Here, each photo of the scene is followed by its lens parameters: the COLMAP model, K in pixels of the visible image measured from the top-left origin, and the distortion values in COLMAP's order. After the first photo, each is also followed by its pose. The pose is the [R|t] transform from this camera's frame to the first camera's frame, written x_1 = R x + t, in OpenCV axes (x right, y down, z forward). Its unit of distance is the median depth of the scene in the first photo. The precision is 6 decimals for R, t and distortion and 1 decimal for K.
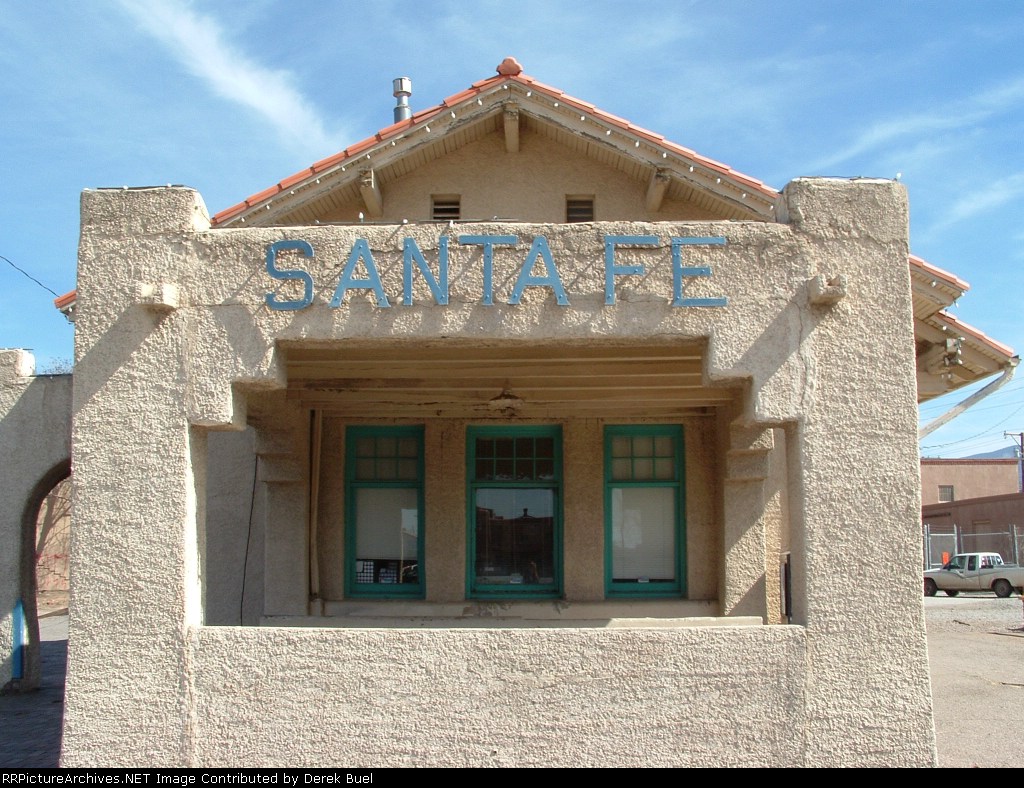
lens RADIAL K [[1018.3, 0, 513.8], [0, 1018.3, 400.3], [0, 0, 1]] dist [-0.128359, 0.000000]
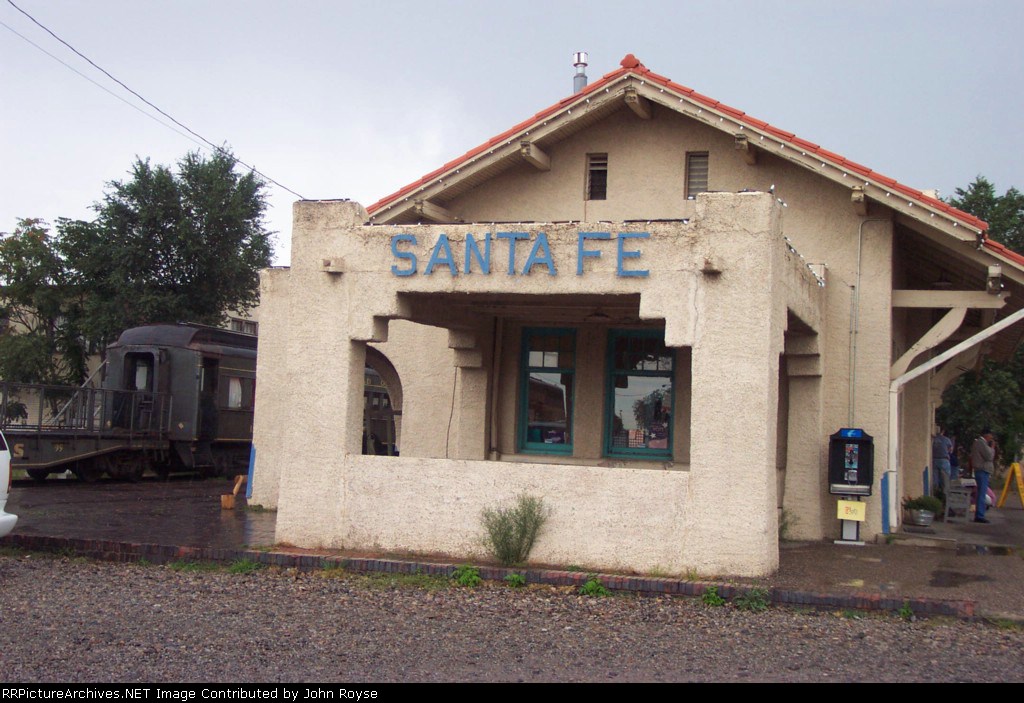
lens RADIAL K [[844.3, 0, 509.4], [0, 844.3, 347.3], [0, 0, 1]] dist [-0.014505, -0.002394]
pose [[0.971056, 0.019432, -0.238059, 0.297163], [-0.005362, 0.998207, 0.059609, -0.053303], [0.238790, -0.056607, 0.969420, -0.361949]]
